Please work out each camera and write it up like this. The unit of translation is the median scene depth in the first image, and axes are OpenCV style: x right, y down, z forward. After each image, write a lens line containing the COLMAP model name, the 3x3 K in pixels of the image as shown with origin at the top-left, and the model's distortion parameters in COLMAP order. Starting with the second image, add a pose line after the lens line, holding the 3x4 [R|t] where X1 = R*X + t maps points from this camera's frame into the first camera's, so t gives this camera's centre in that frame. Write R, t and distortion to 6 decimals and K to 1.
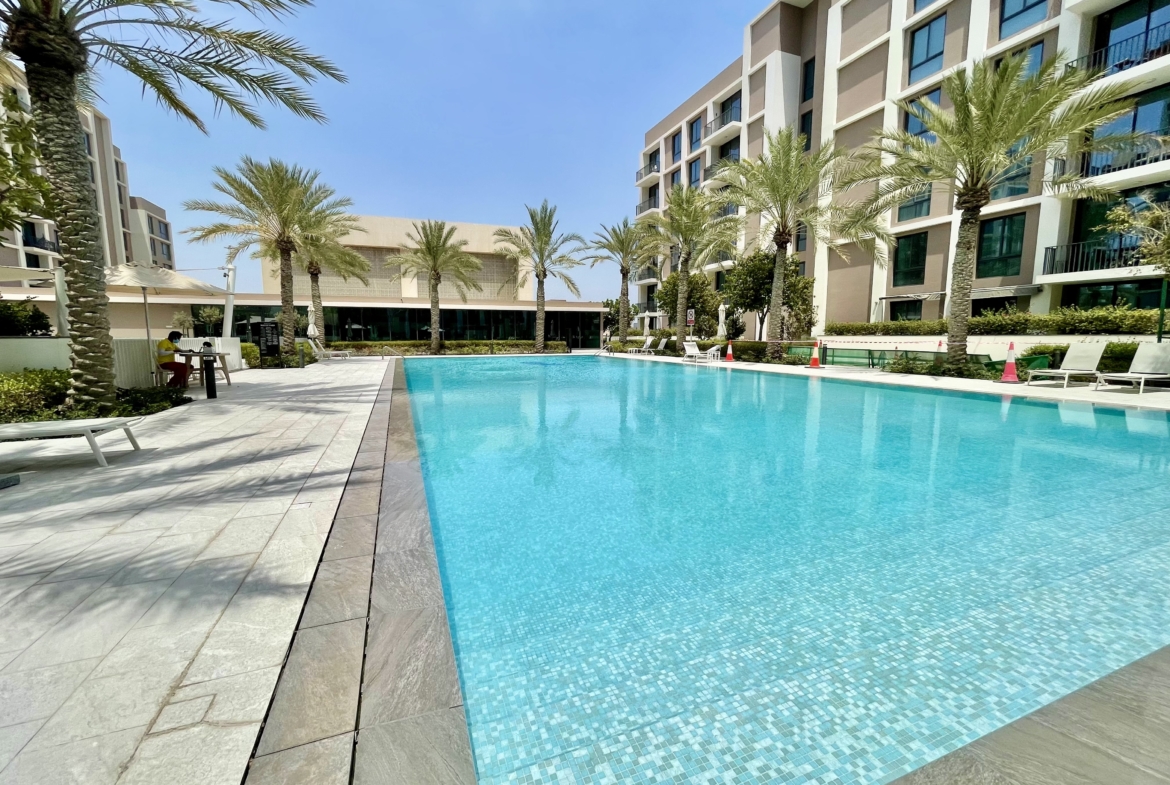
lens RADIAL K [[473.8, 0, 590.2], [0, 473.8, 381.2], [0, 0, 1]] dist [-0.014580, -0.000579]
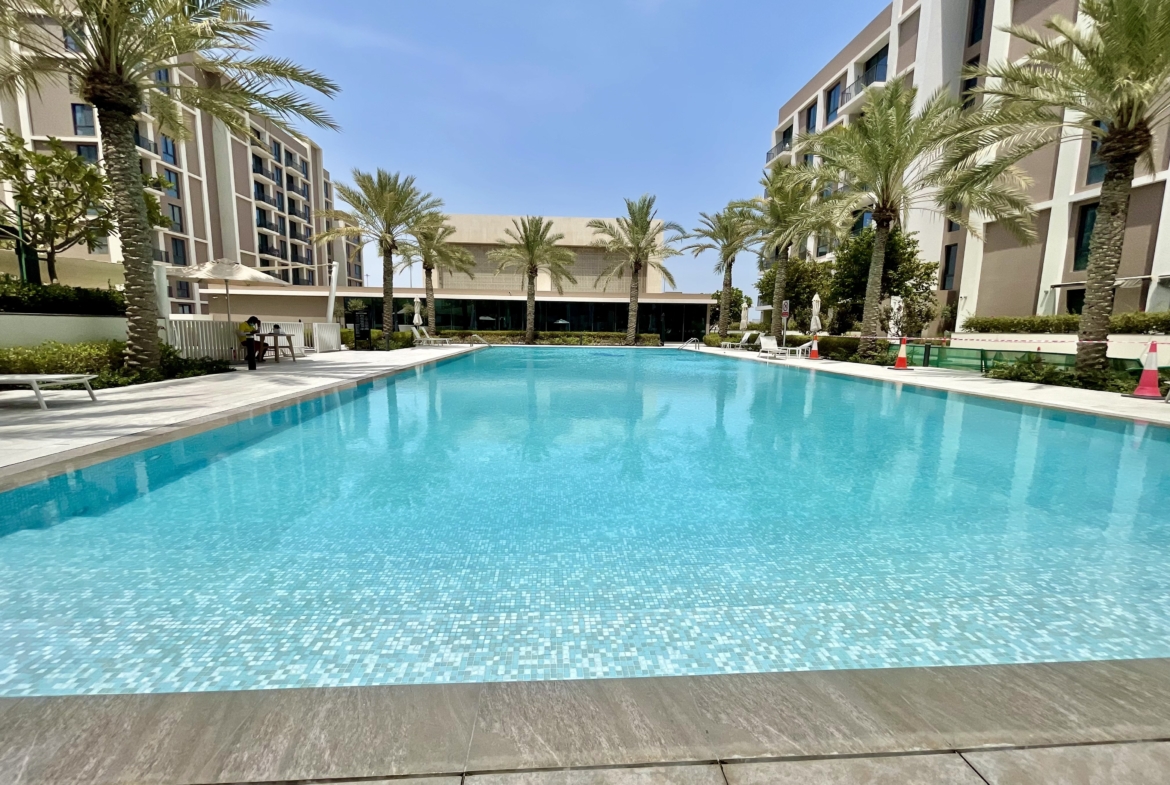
lens RADIAL K [[473.8, 0, 588.4], [0, 473.8, 386.8], [0, 0, 1]] dist [-0.014580, -0.000579]
pose [[0.953378, 0.051662, -0.297324, 0.124454], [-0.044765, 0.998548, 0.029962, 0.001662], [0.298440, -0.015256, 0.954306, 0.028394]]
